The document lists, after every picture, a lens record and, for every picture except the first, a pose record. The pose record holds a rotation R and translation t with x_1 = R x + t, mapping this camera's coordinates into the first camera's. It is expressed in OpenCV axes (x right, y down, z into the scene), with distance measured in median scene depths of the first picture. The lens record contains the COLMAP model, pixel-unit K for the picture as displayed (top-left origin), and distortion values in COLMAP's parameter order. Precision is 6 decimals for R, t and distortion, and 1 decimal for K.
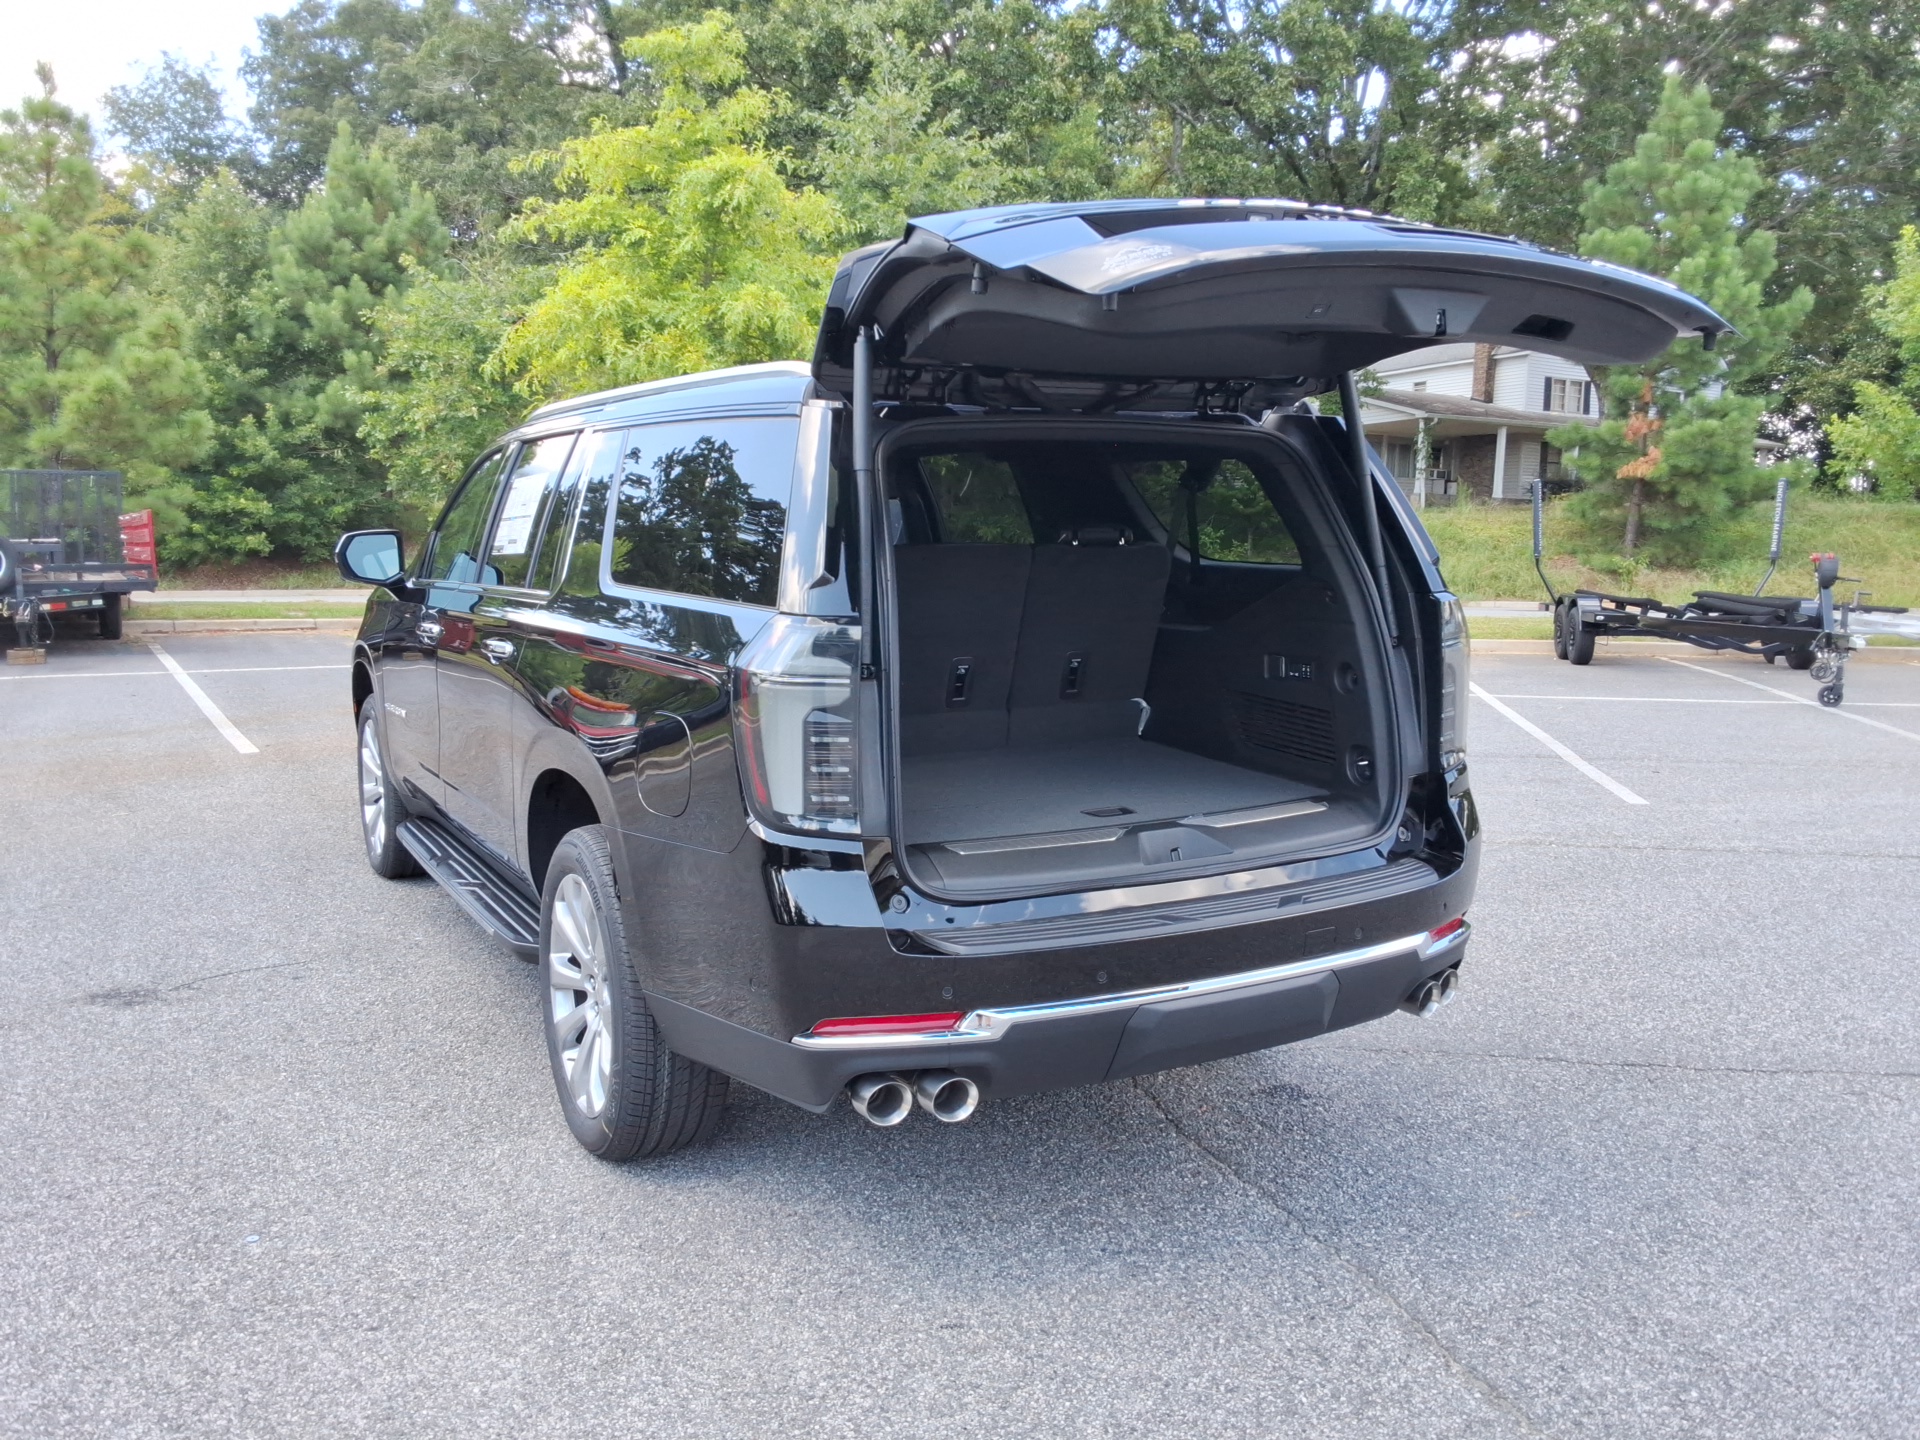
lens RADIAL K [[1552.4, 0, 949.9], [0, 1552.4, 720.3], [0, 0, 1]] dist [0.079129, -0.128669]
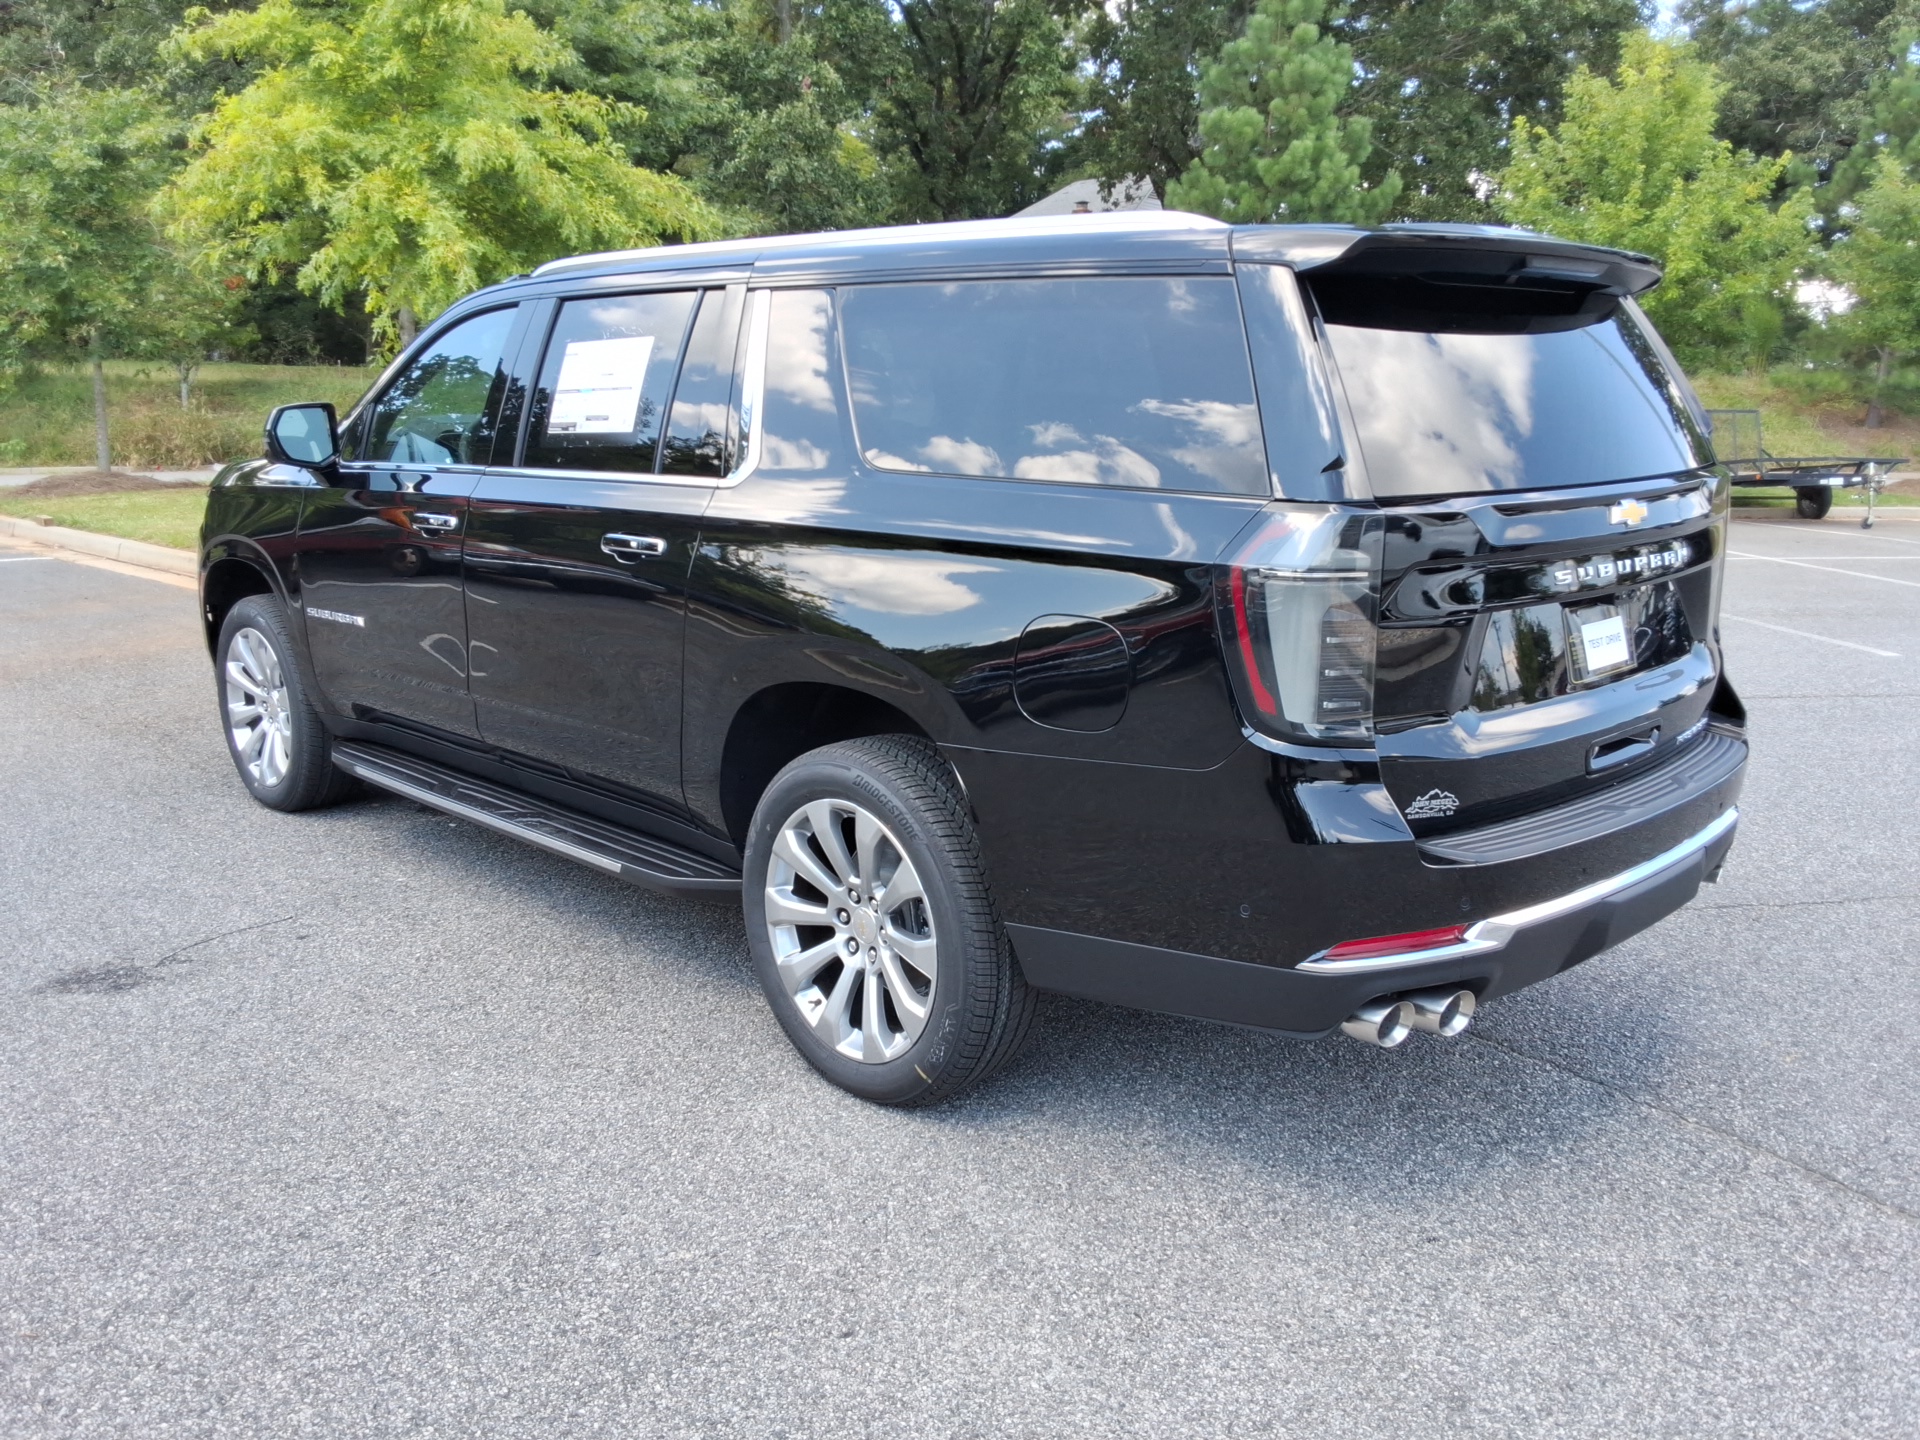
lens RADIAL K [[1552.4, 0, 956.6], [0, 1552.4, 739.8], [0, 0, 1]] dist [0.079129, -0.128669]
pose [[0.962030, -0.057675, 0.266779, -0.052567], [0.032958, 0.994814, 0.096218, -0.002057], [-0.270945, -0.083772, 0.958943, 0.016019]]
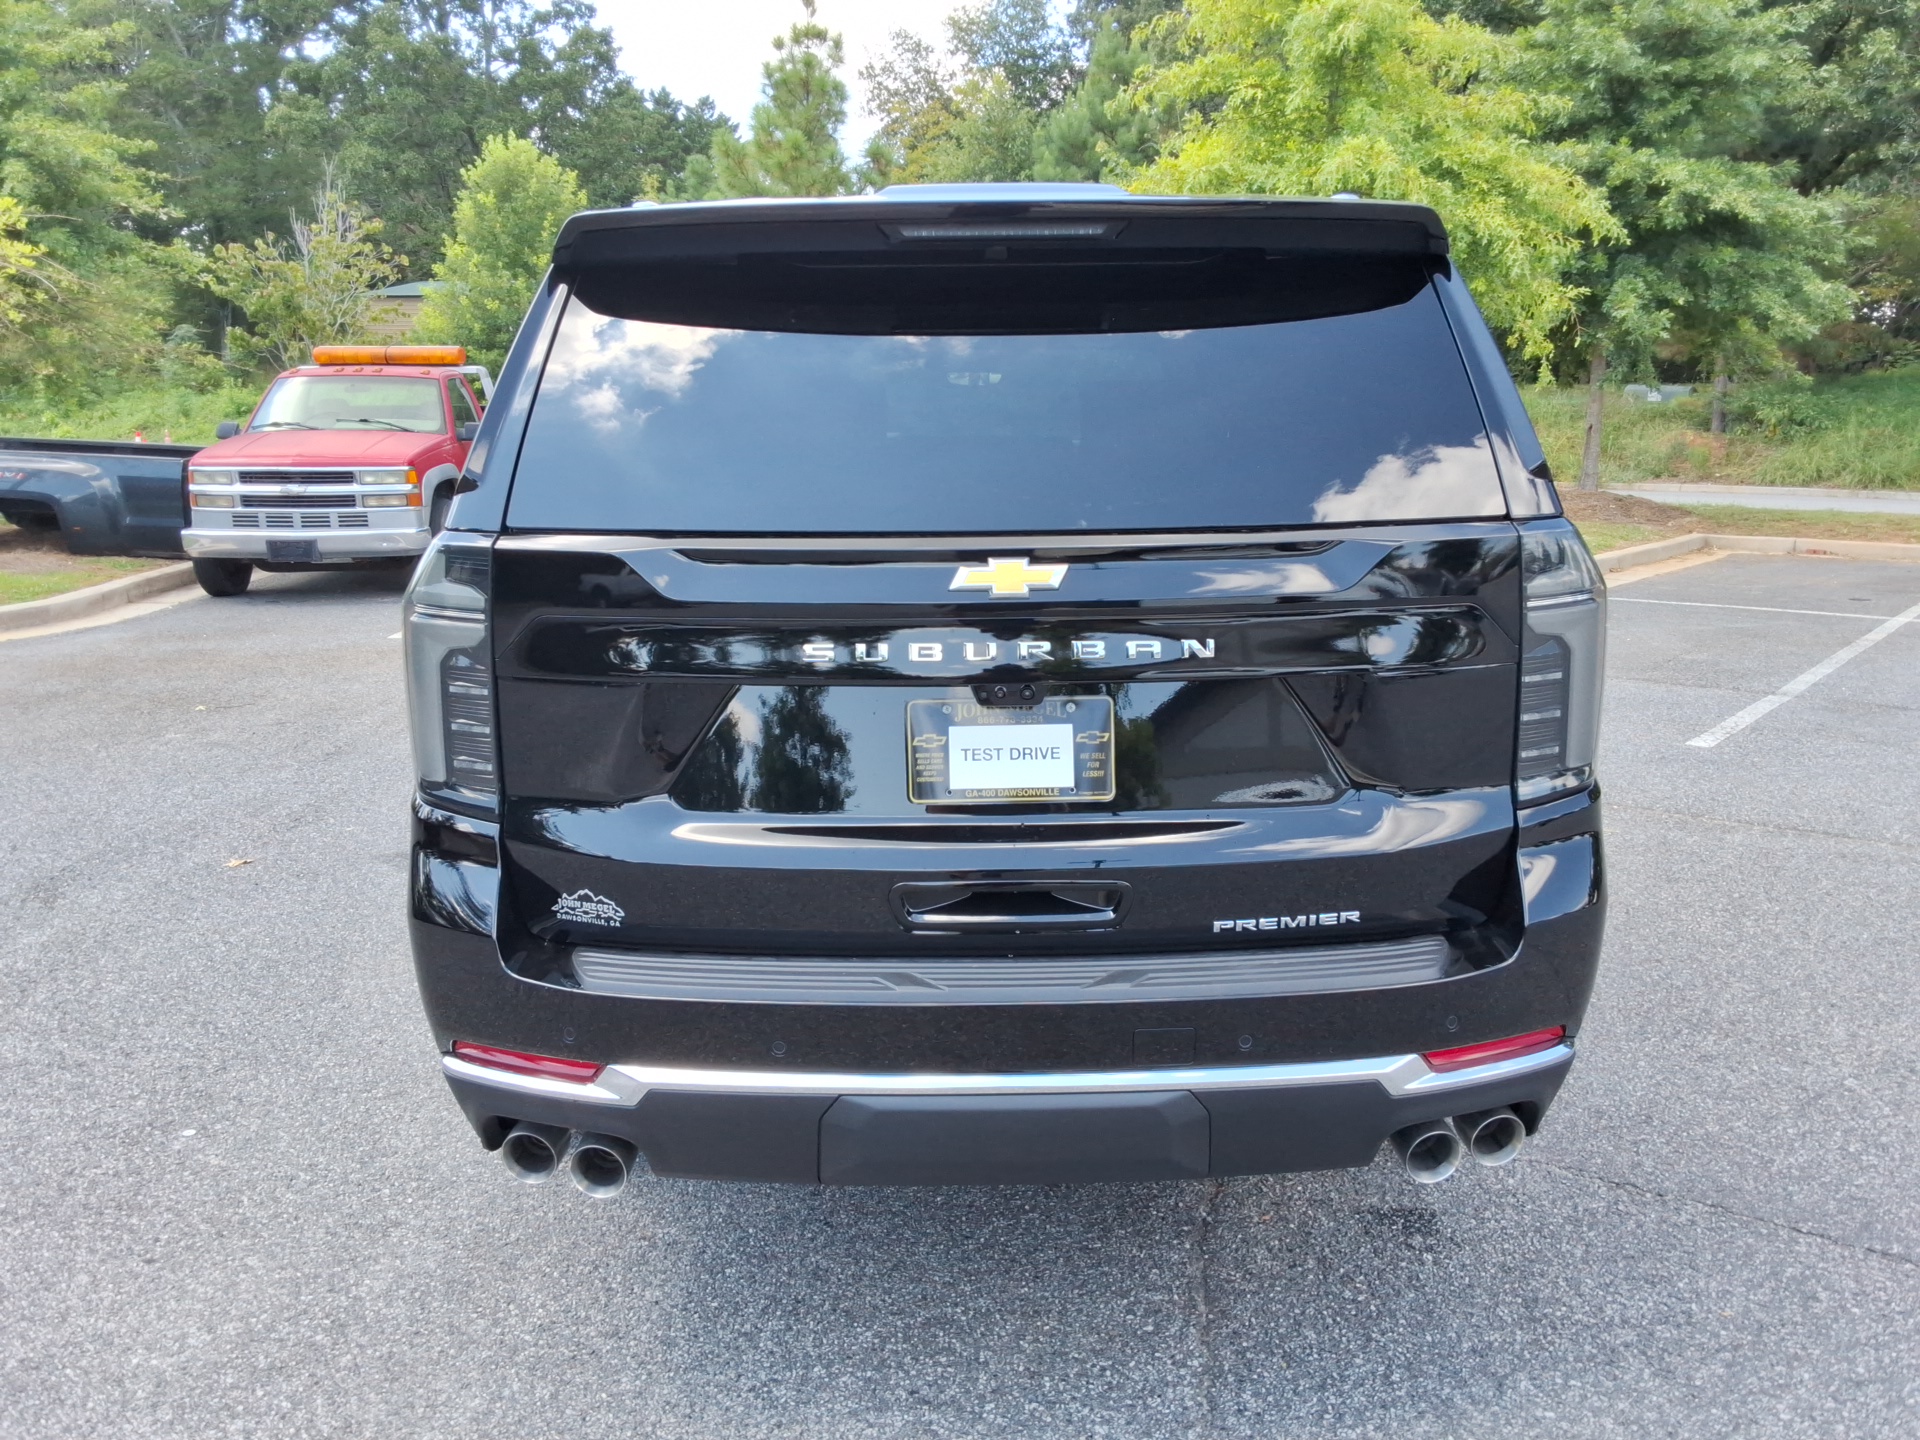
lens RADIAL K [[1552.4, 0, 960.2], [0, 1552.4, 729.7], [0, 0, 1]] dist [0.079129, -0.128669]
pose [[0.884783, 0.087803, -0.457656, 0.047079], [-0.053322, 0.994714, 0.087752, -0.004740], [0.462942, -0.053239, 0.884788, 0.039052]]
